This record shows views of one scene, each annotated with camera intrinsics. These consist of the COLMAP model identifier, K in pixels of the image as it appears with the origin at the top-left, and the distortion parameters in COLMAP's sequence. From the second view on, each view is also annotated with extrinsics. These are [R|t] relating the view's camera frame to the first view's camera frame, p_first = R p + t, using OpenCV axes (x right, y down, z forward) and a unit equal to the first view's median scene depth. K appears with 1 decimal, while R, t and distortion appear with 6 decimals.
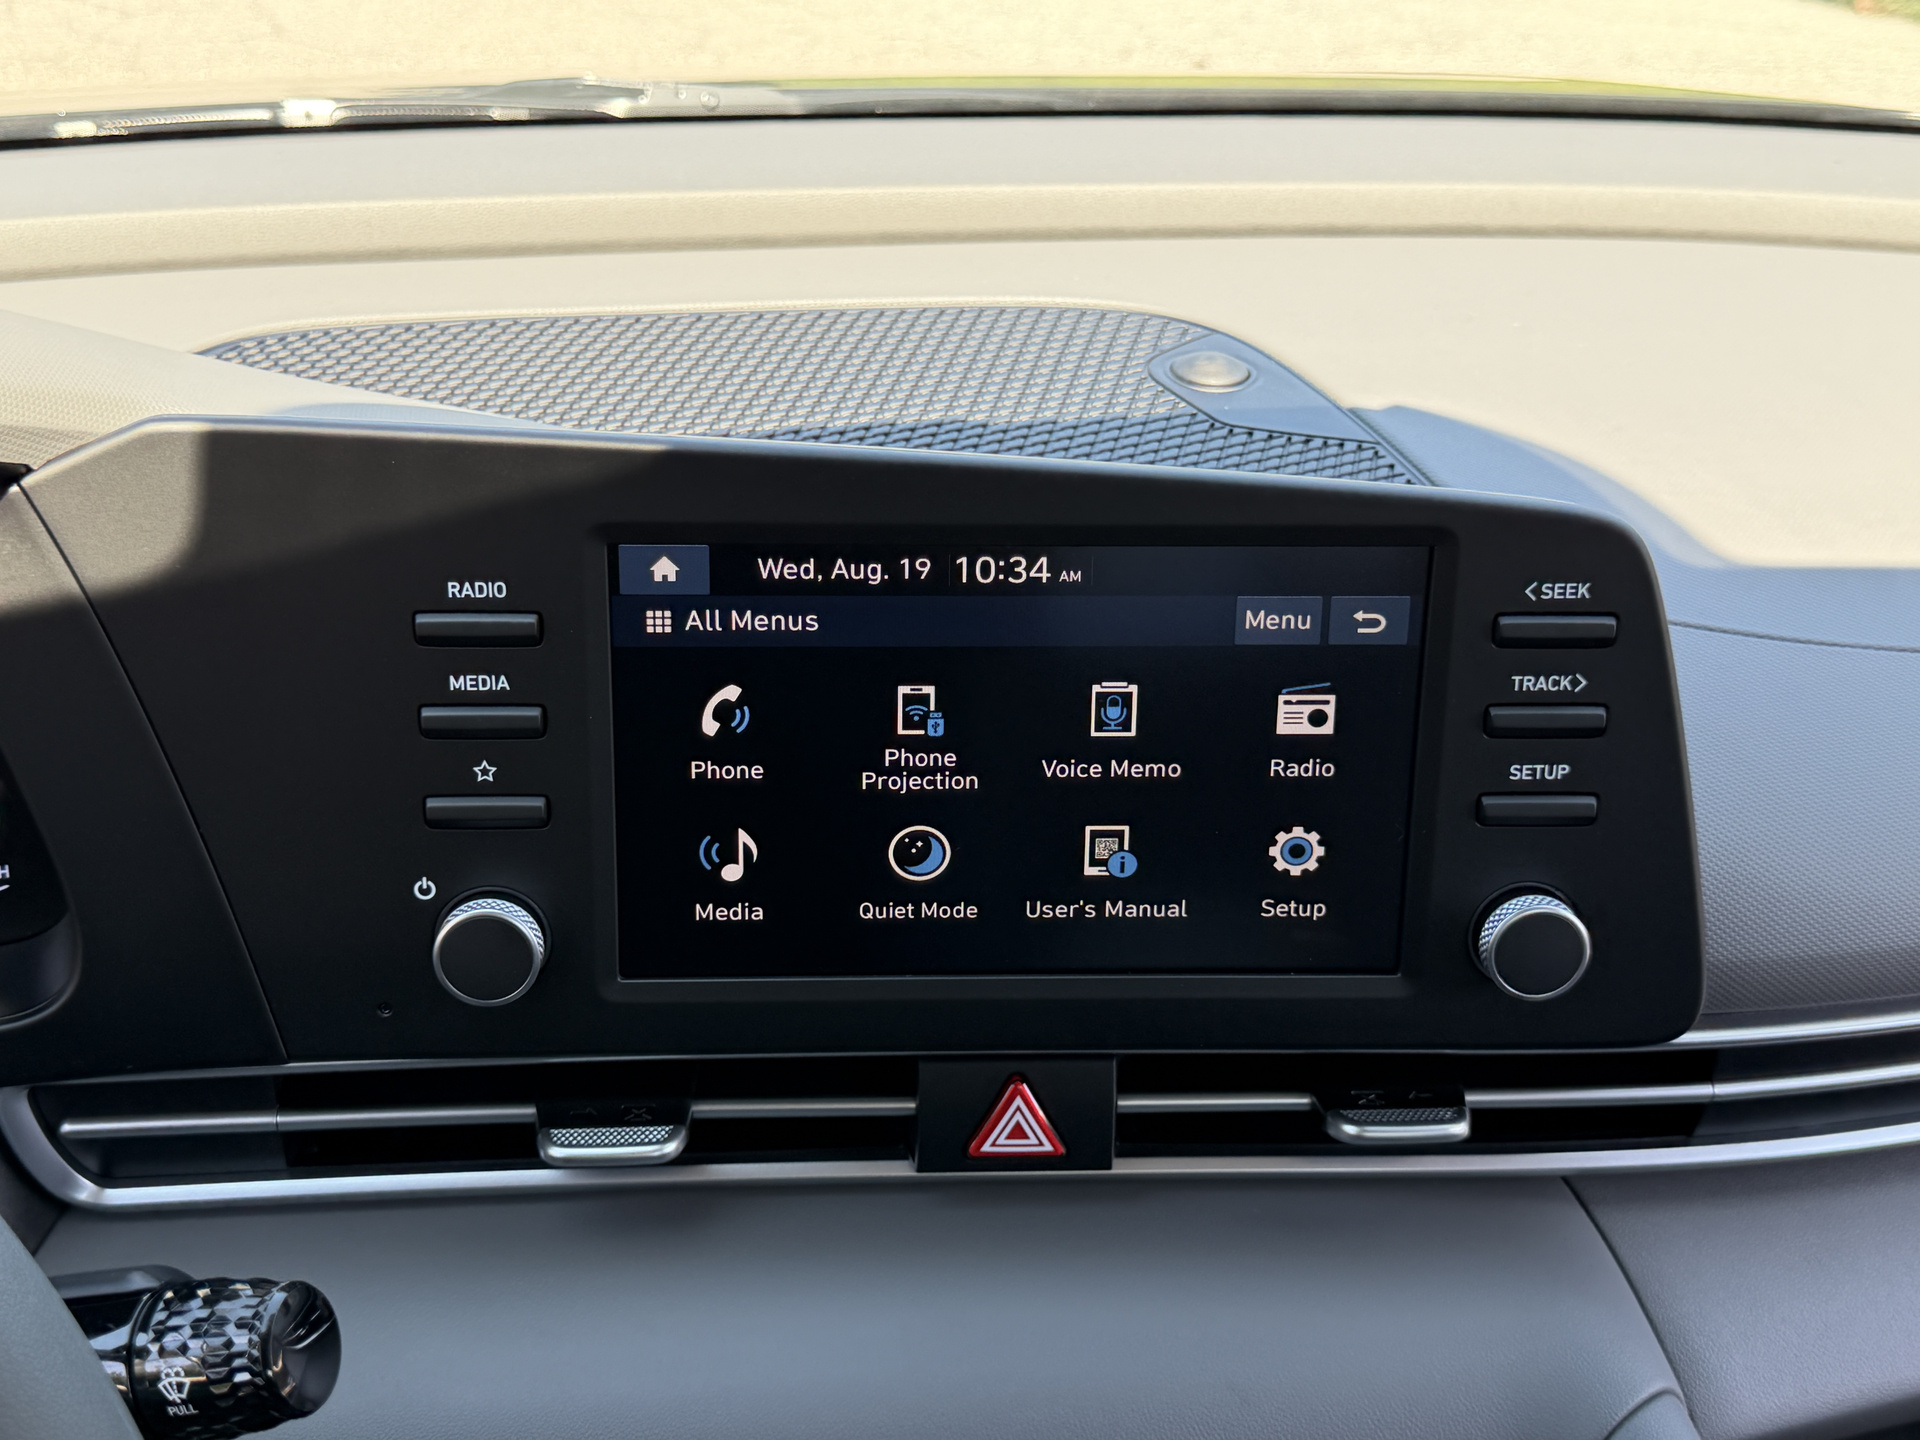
lens RADIAL K [[2297.1, 0, 960.0], [0, 2297.1, 720.0], [0, 0, 1]] dist [0.200768, -0.561831]
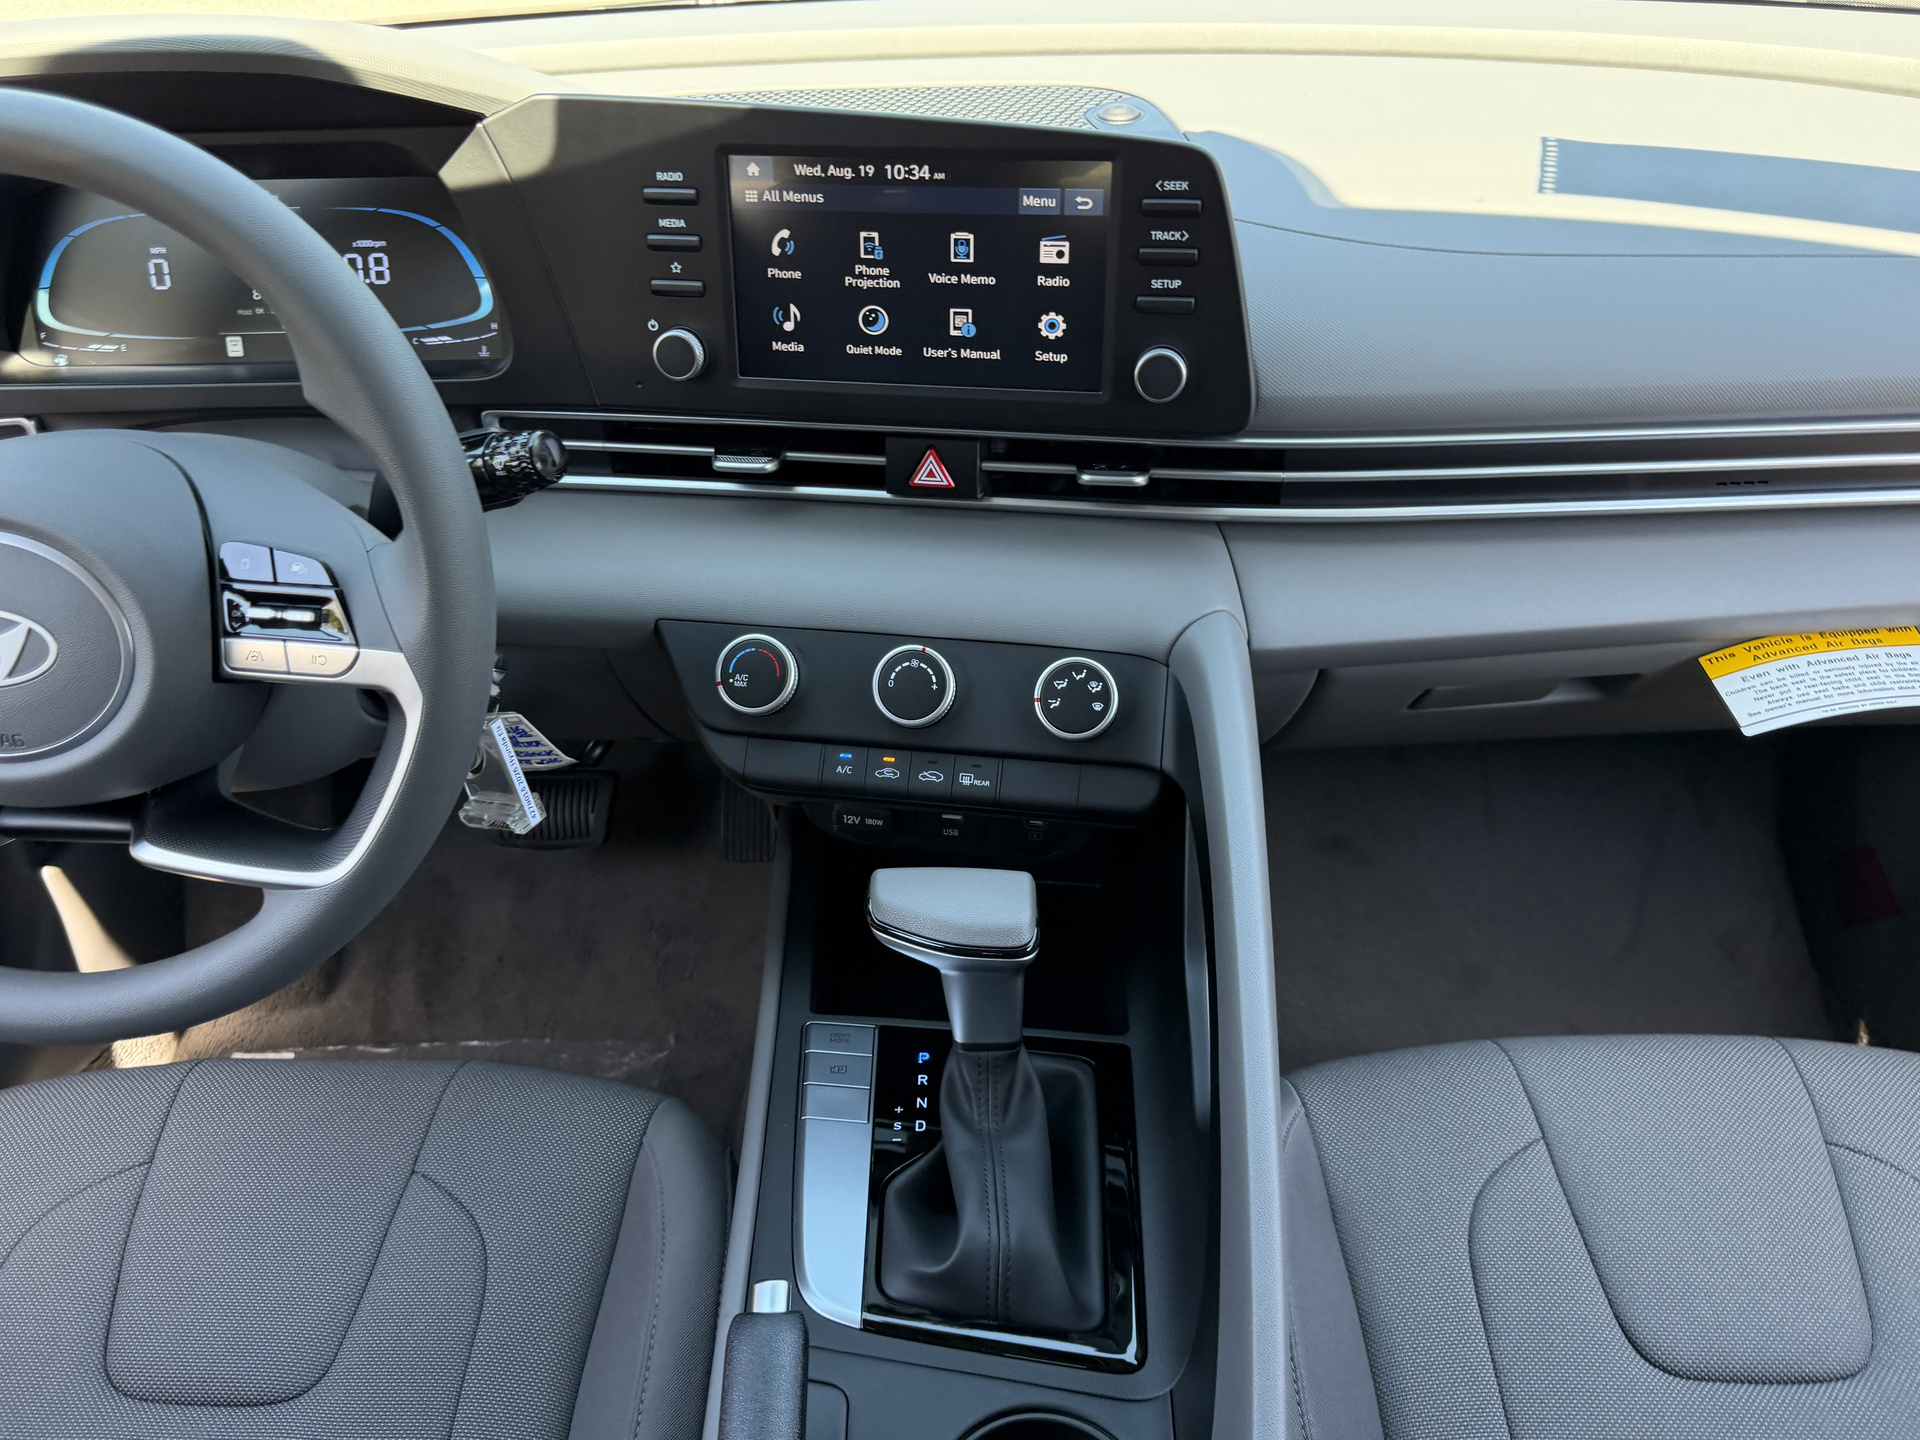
lens RADIAL K [[1585.8, 0, 939.2], [0, 1585.8, 731.3], [0, 0, 1]] dist [0.150049, -0.298714]
pose [[0.967481, 0.087386, -0.237369, 0.423557], [-0.058585, 0.990325, 0.125798, 0.244230], [0.246065, -0.107801, 0.963240, -0.441233]]
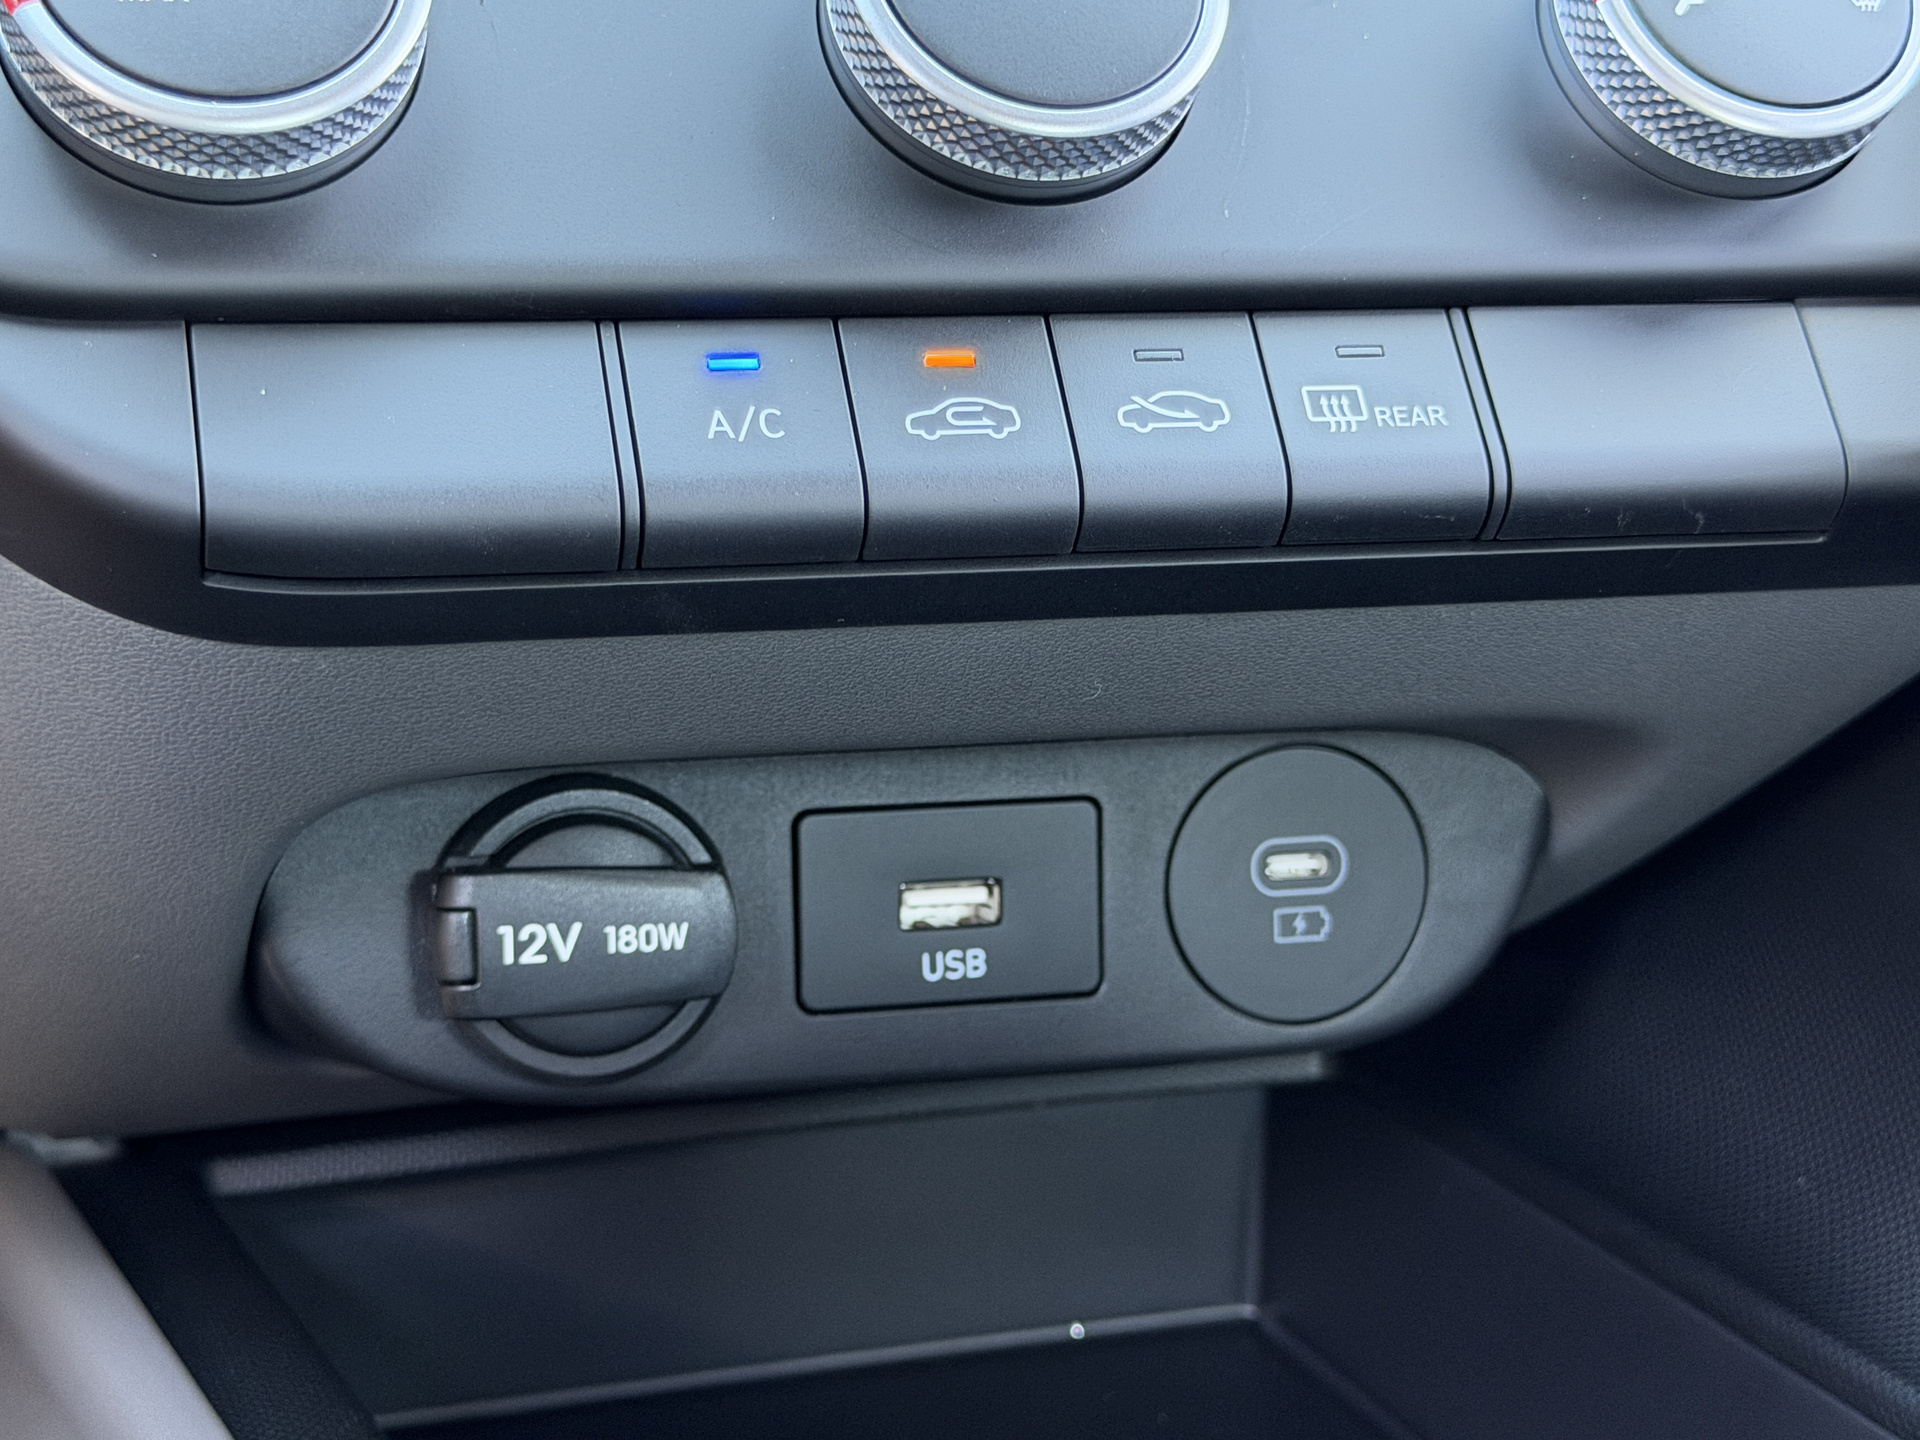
lens RADIAL K [[3191.6, 0, 960.0], [0, 3191.6, 720.0], [0, 0, 1]] dist [0.101141, 0.024837]
pose [[0.980751, -0.063220, 0.184746, -0.099399], [0.092999, 0.983169, -0.157260, 0.630432], [-0.171694, 0.171414, 0.970123, 0.430738]]
